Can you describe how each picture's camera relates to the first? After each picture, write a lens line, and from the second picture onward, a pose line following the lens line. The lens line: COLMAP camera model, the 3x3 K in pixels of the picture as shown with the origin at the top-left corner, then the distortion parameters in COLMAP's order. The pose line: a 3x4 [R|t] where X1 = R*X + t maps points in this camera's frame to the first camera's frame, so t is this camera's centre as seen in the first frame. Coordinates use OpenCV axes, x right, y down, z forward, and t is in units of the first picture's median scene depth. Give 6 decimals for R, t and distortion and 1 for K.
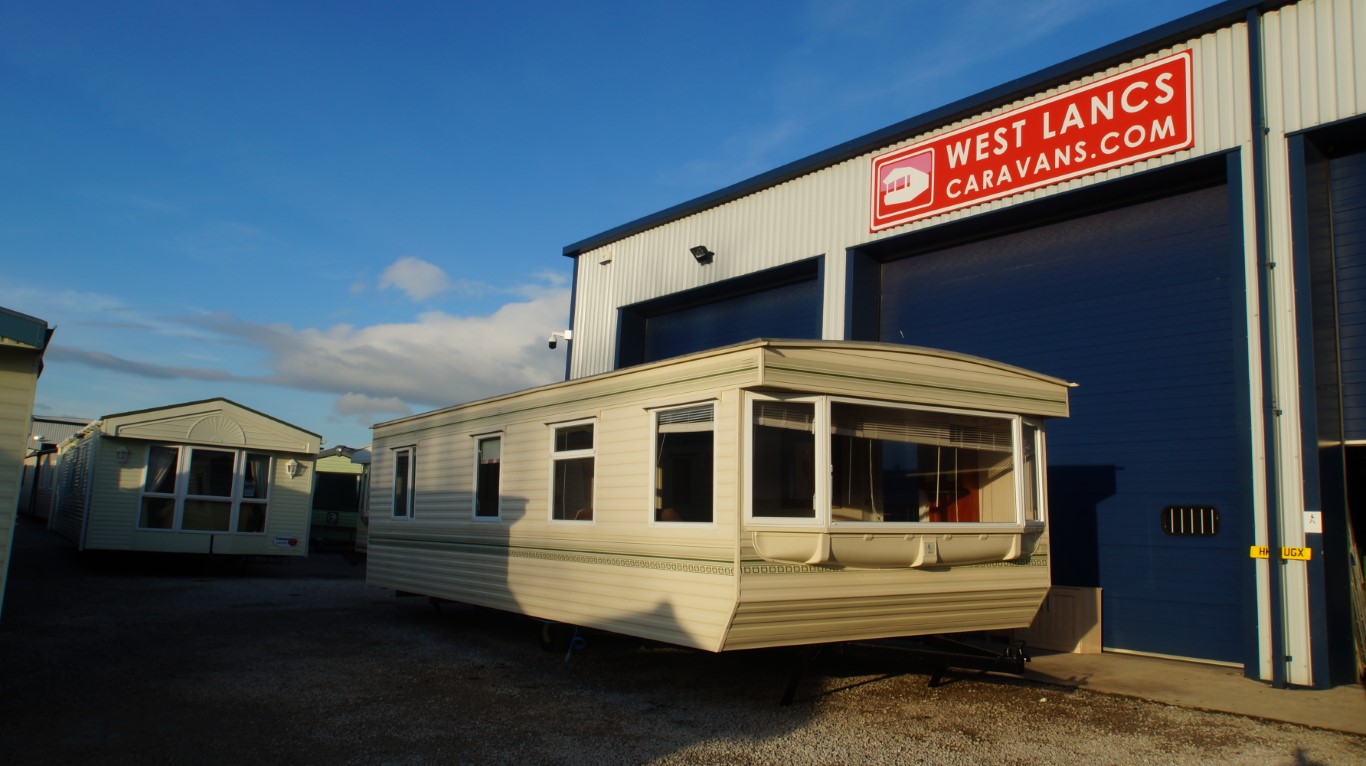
lens RADIAL K [[1023.7, 0, 682.1], [0, 1023.7, 384.0], [0, 0, 1]] dist [-0.009065, 0.016607]
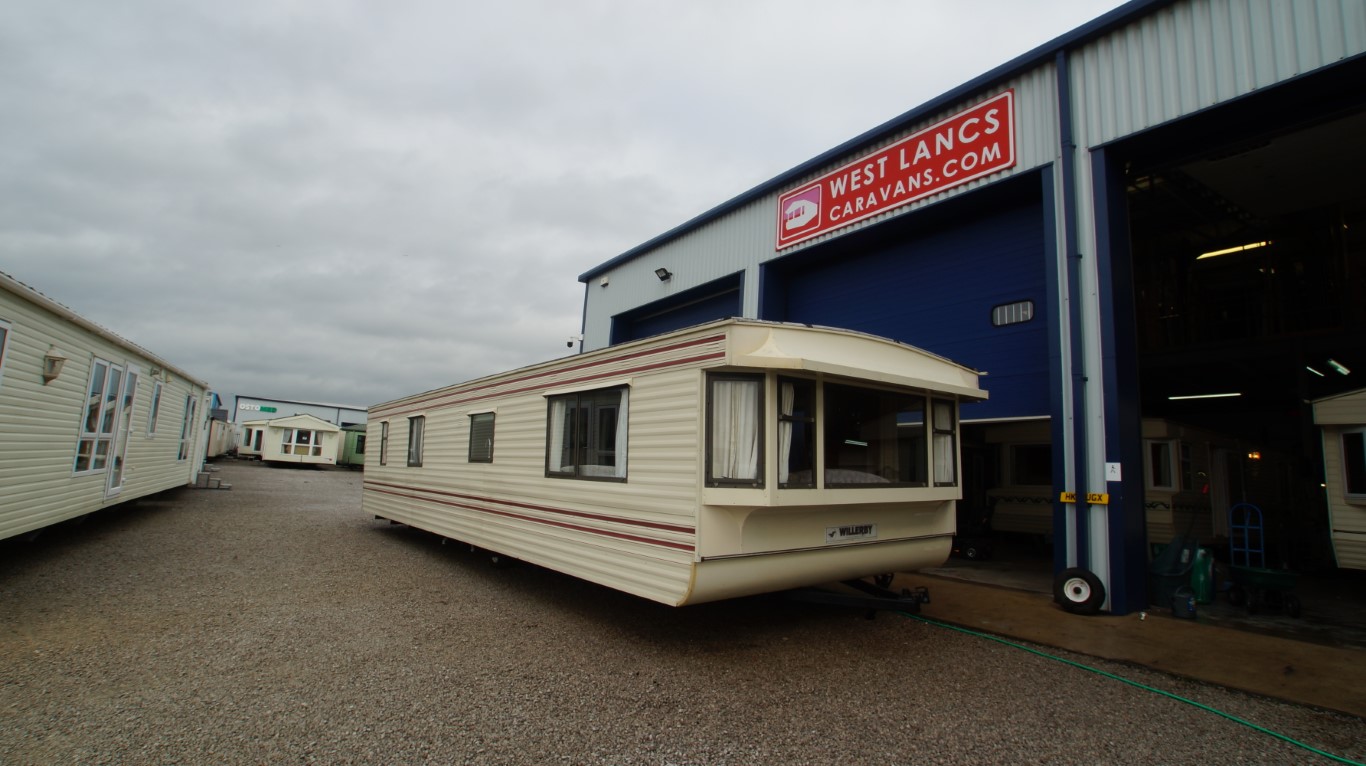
lens RADIAL K [[644.8, 0, 691.2], [0, 644.8, 384.3], [0, 0, 1]] dist [-0.037881, 0.001590]
pose [[0.999384, -0.002490, -0.035004, 0.121267], [0.002637, 0.999988, 0.004142, 0.023196], [0.034994, -0.004232, 0.999379, 0.196395]]
